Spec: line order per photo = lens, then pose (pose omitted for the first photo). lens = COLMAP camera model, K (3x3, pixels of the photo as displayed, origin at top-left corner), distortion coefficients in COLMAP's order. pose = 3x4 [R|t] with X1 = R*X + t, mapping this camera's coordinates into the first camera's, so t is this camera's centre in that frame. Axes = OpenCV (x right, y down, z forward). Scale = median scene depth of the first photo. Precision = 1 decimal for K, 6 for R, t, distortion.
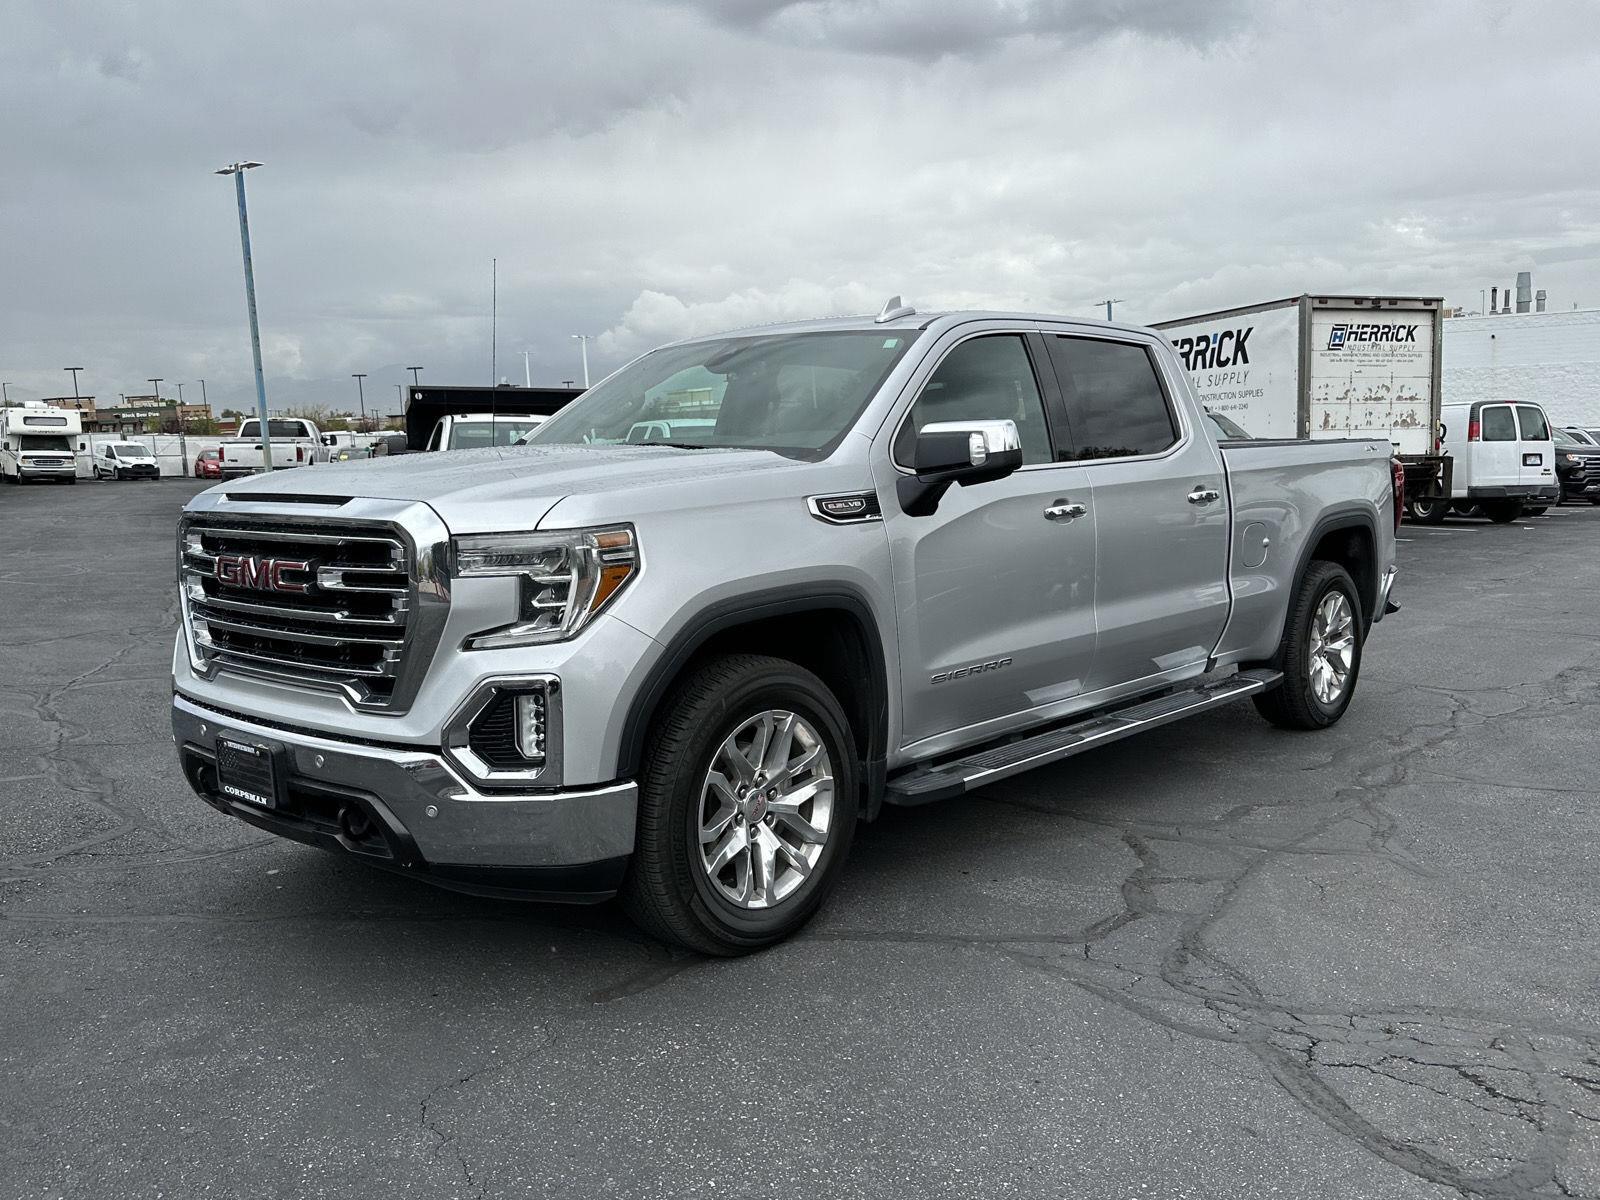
lens RADIAL K [[1378.3, 0, 809.1], [0, 1378.3, 604.9], [0, 0, 1]] dist [0.161555, -0.329657]
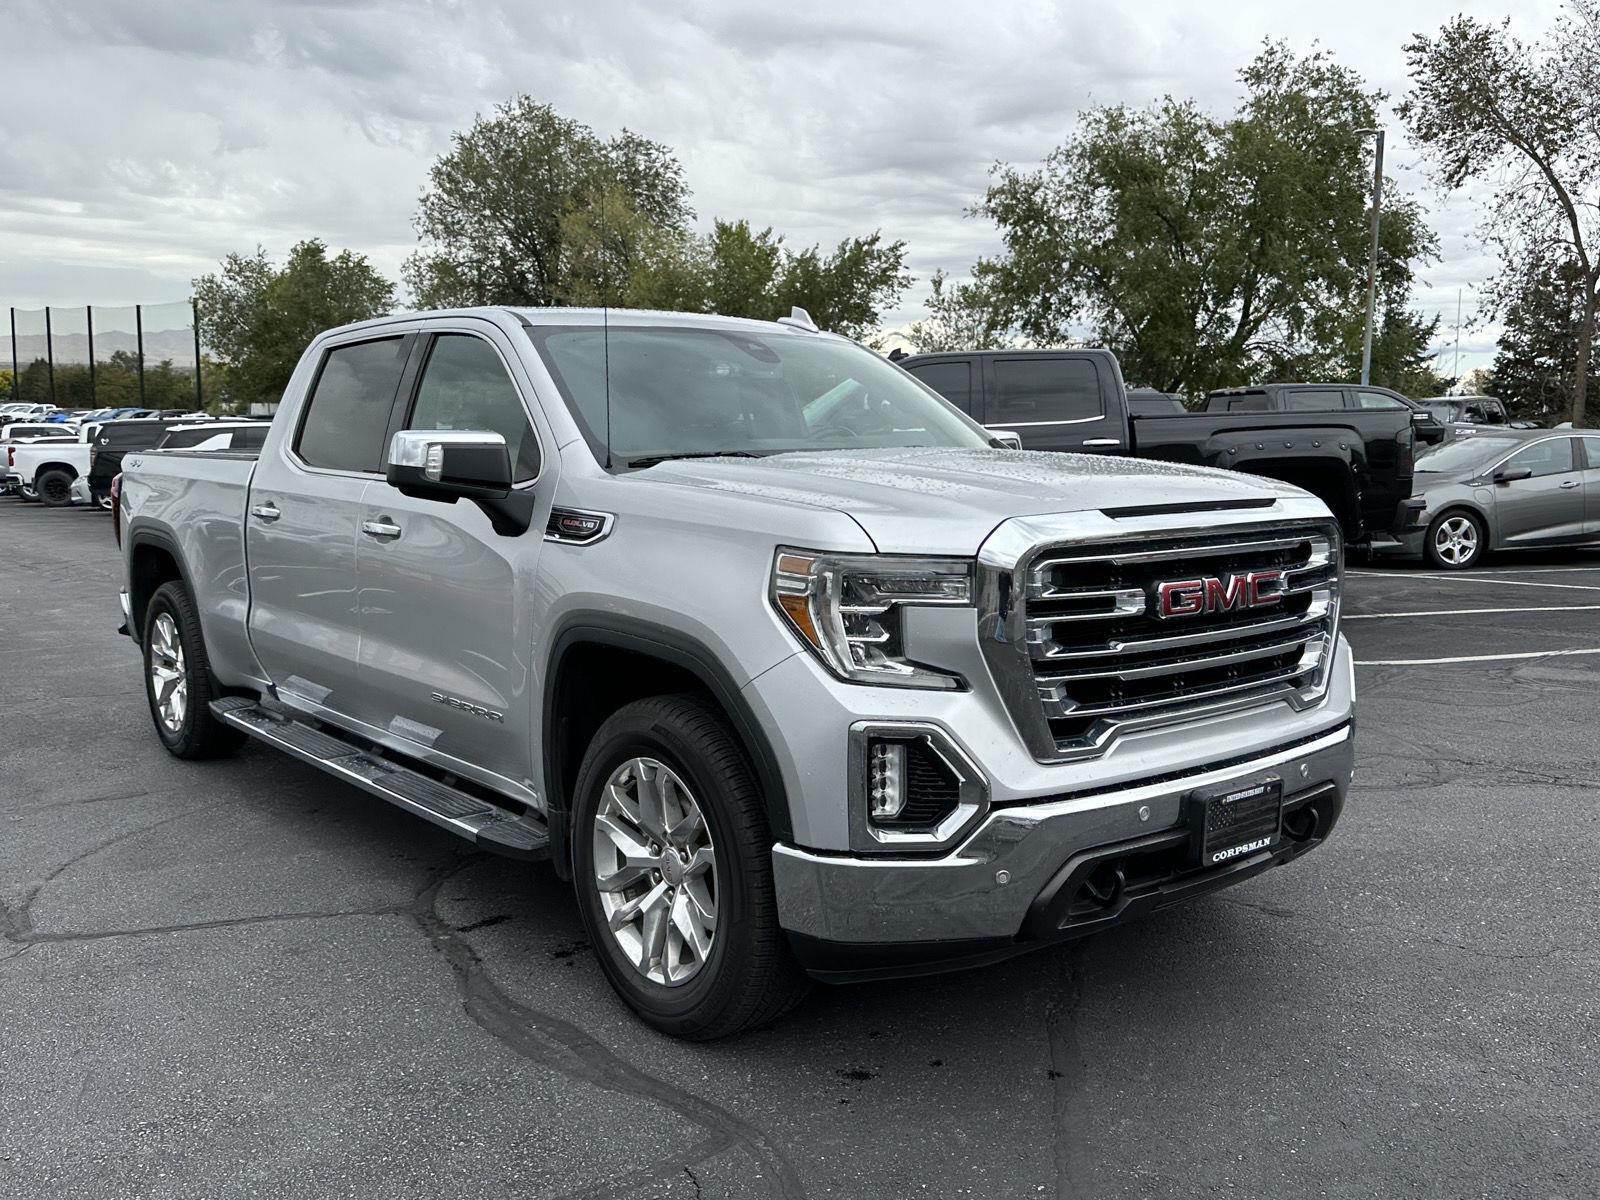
lens RADIAL K [[1381.5, 0, 808.4], [0, 1381.5, 593.0], [0, 0, 1]] dist [0.144590, -0.273394]
pose [[0.151786, -0.096532, 0.983688, -1.201783], [0.115943, 0.990088, 0.079270, -0.113559], [-0.981590, 0.102019, 0.161473, 1.041157]]
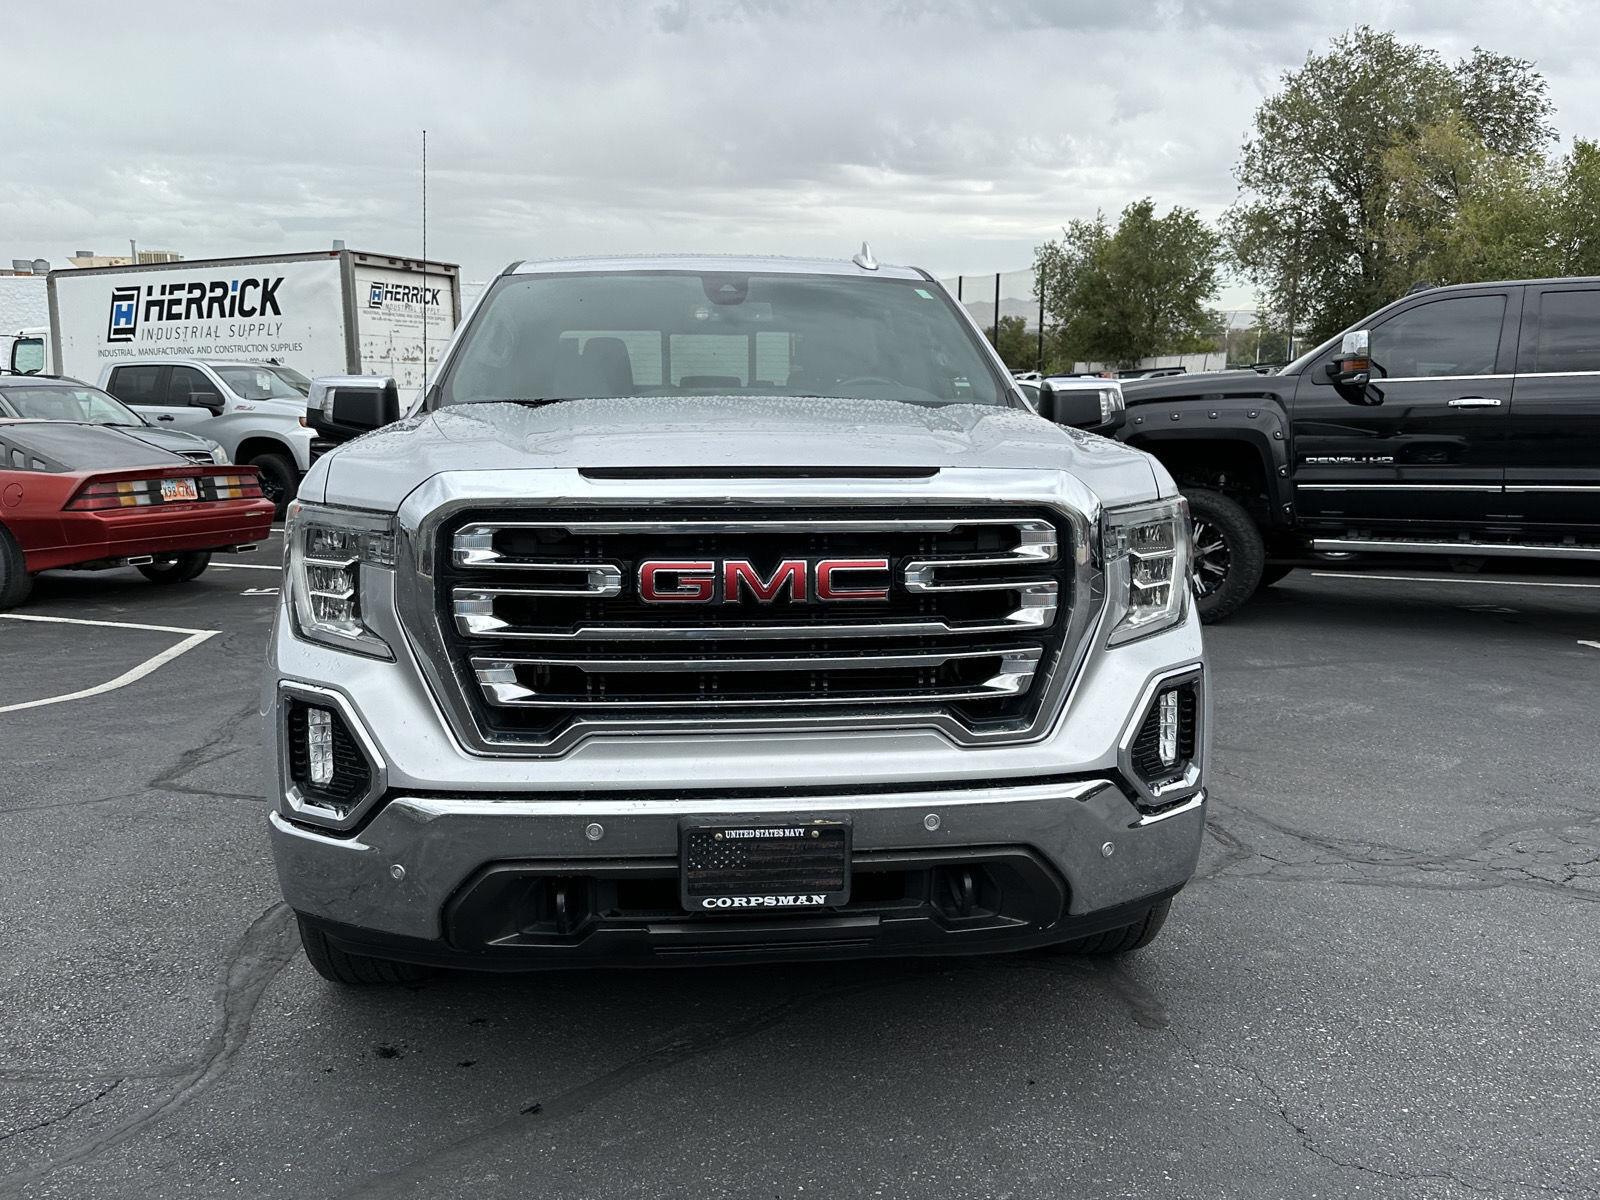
lens RADIAL K [[1381.5, 0, 808.4], [0, 1381.5, 593.0], [0, 0, 1]] dist [0.144590, -0.273394]
pose [[0.679405, -0.087462, 0.728533, -0.821892], [0.072124, 0.996023, 0.052314, -0.047619], [-0.730211, 0.017002, 0.683011, 0.481998]]
